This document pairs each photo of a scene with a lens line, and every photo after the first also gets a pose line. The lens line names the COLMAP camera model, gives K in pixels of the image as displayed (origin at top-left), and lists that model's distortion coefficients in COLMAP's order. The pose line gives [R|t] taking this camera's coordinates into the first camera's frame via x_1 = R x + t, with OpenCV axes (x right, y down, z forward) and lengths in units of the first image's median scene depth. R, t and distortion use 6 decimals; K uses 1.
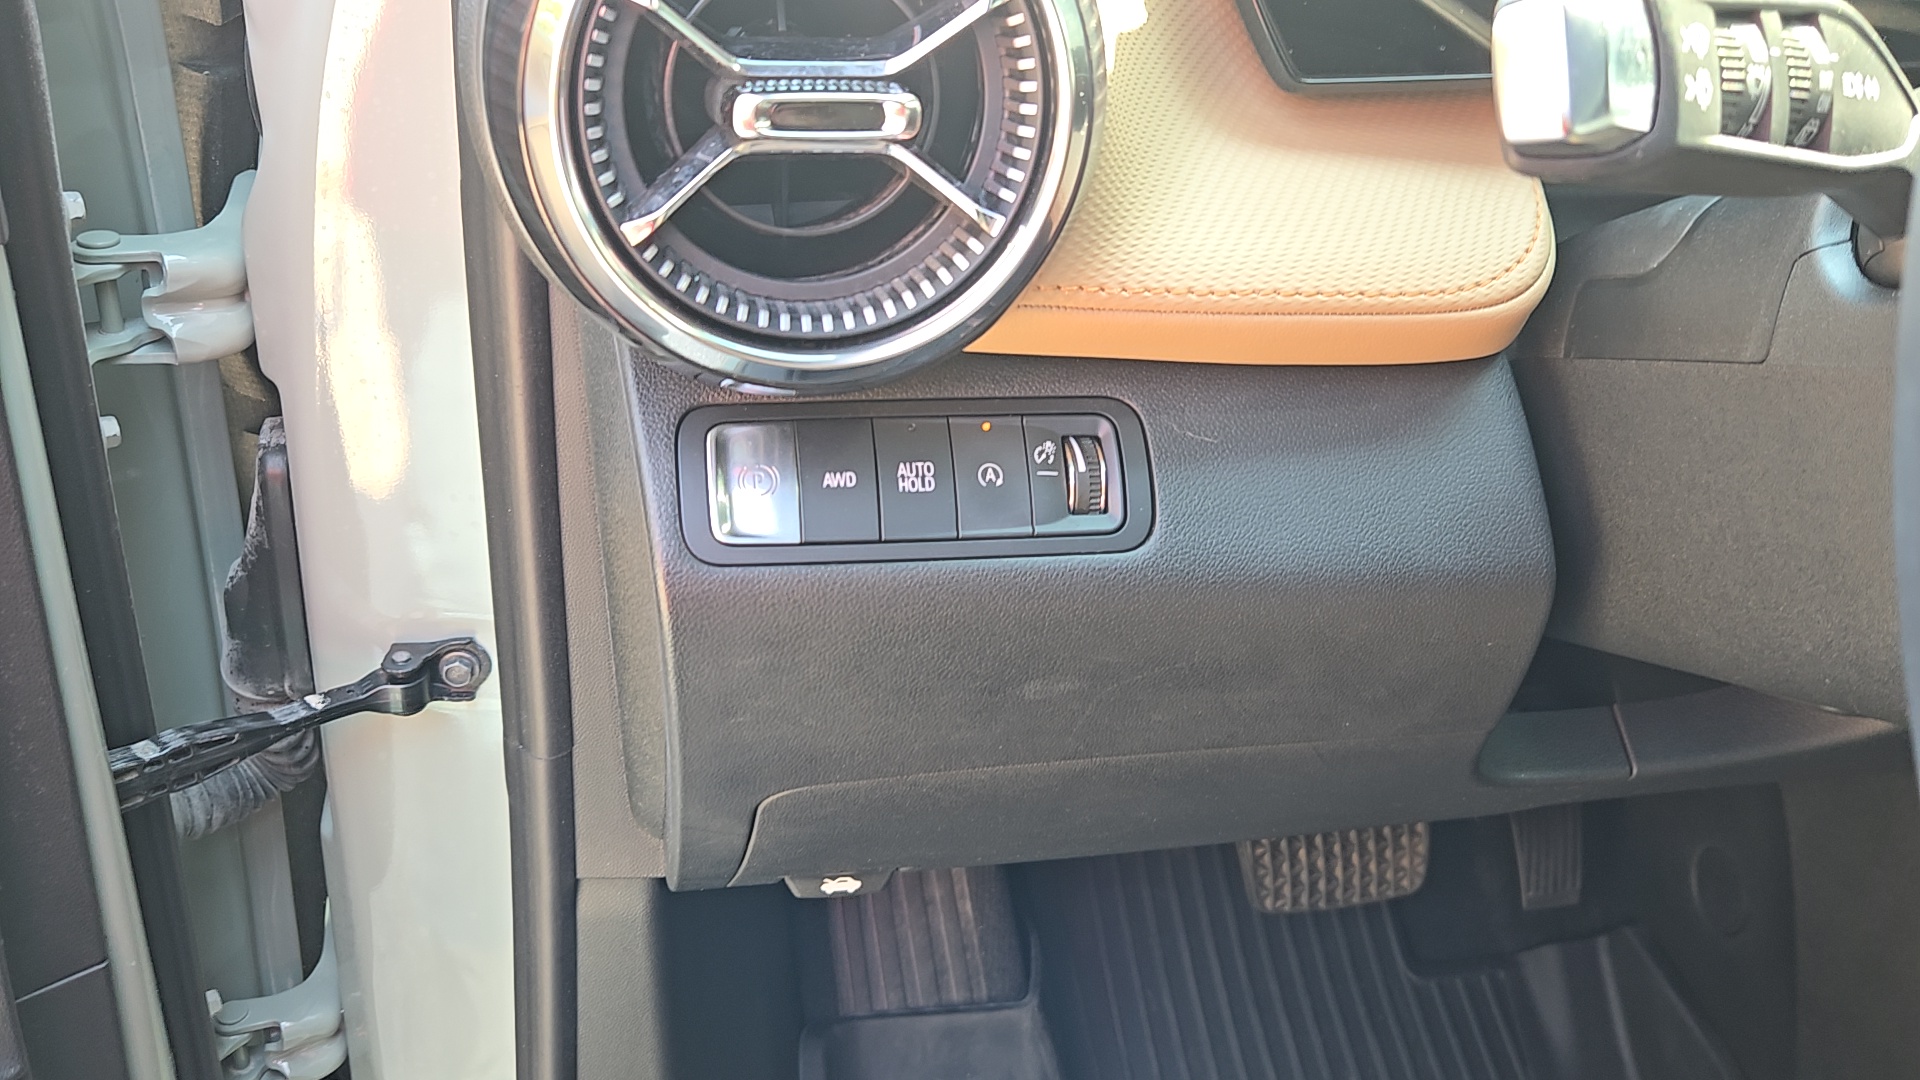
lens RADIAL K [[1638.3, 0, 960.0], [0, 1638.3, 540.0], [0, 0, 1]] dist [-0.010926, -0.008273]
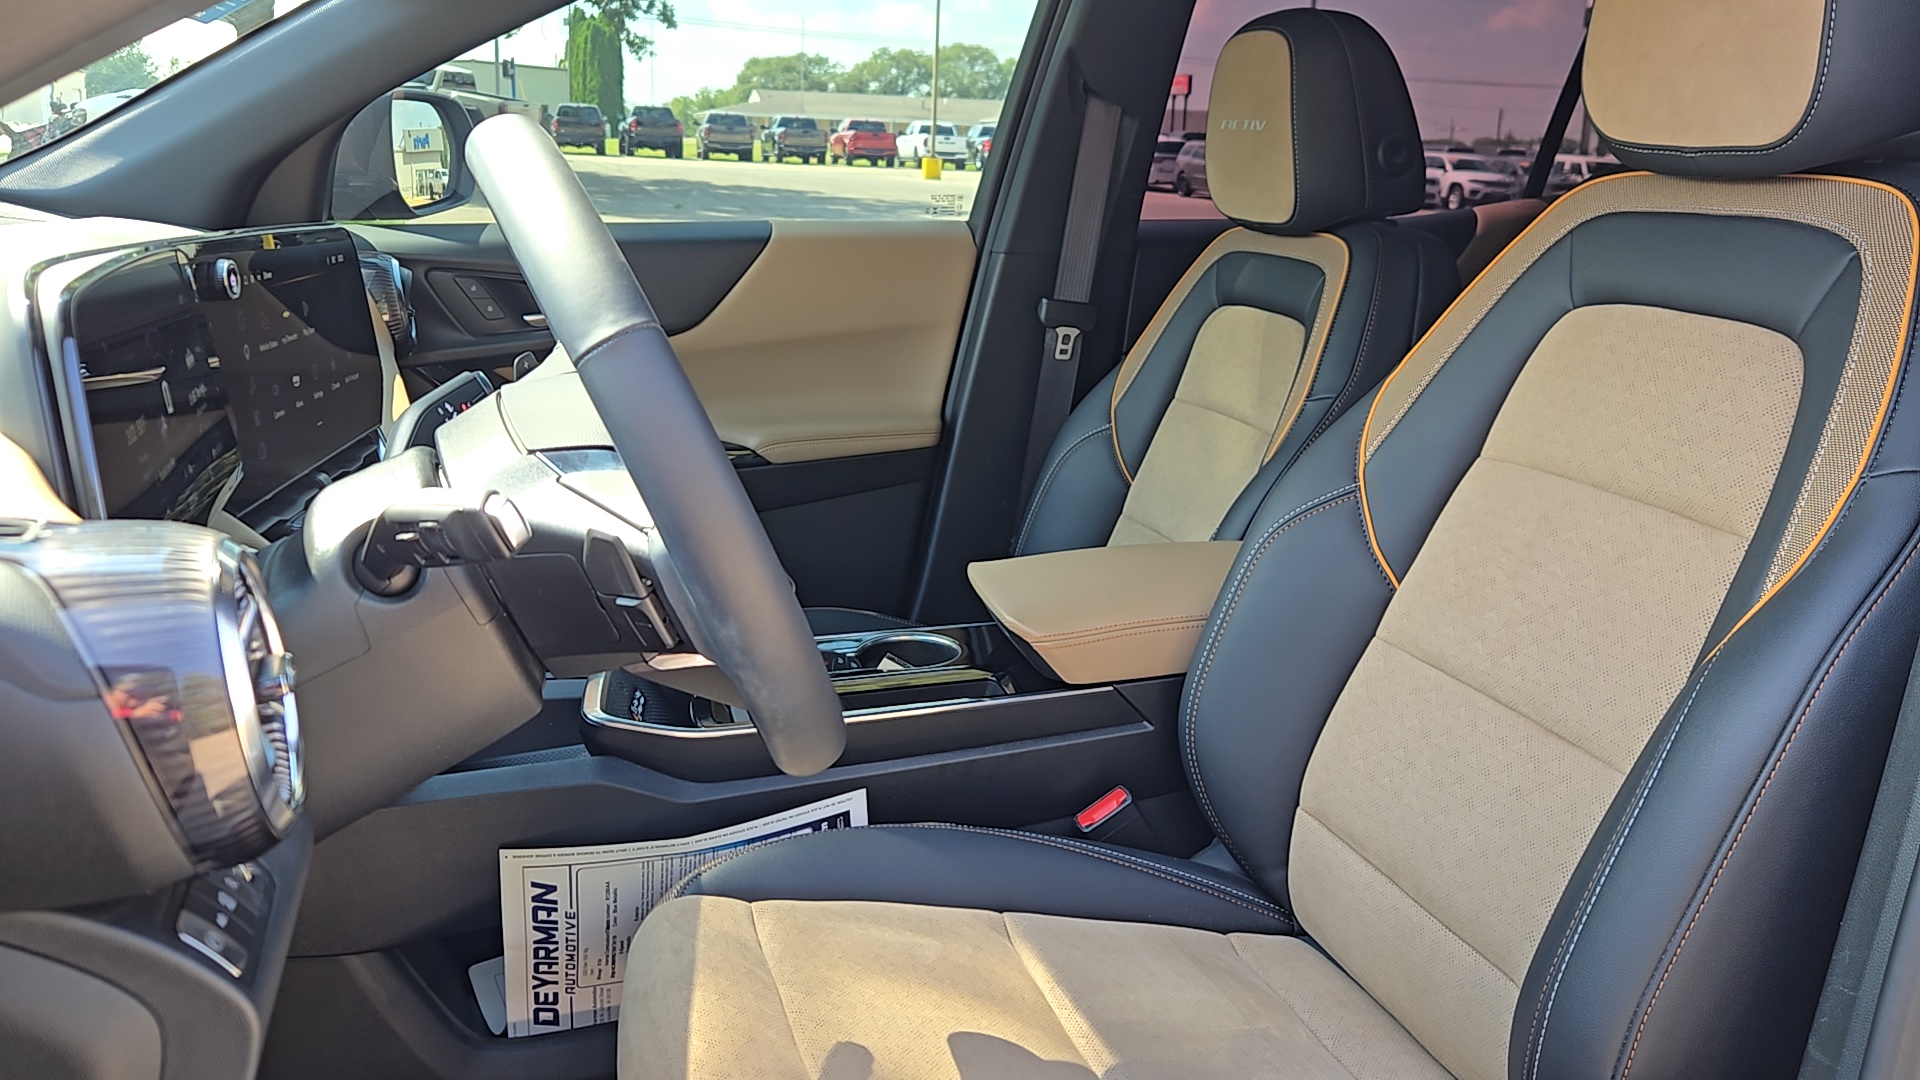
lens RADIAL K [[1606.2, 0, 960.0], [0, 1606.2, 540.0], [0, 0, 1]] dist [0.000545, 0.004587]
pose [[-0.098143, -0.282065, 0.954362, -0.659178], [0.510832, 0.808732, 0.291555, -0.182551], [-0.854060, 0.516132, 0.064716, 0.037687]]
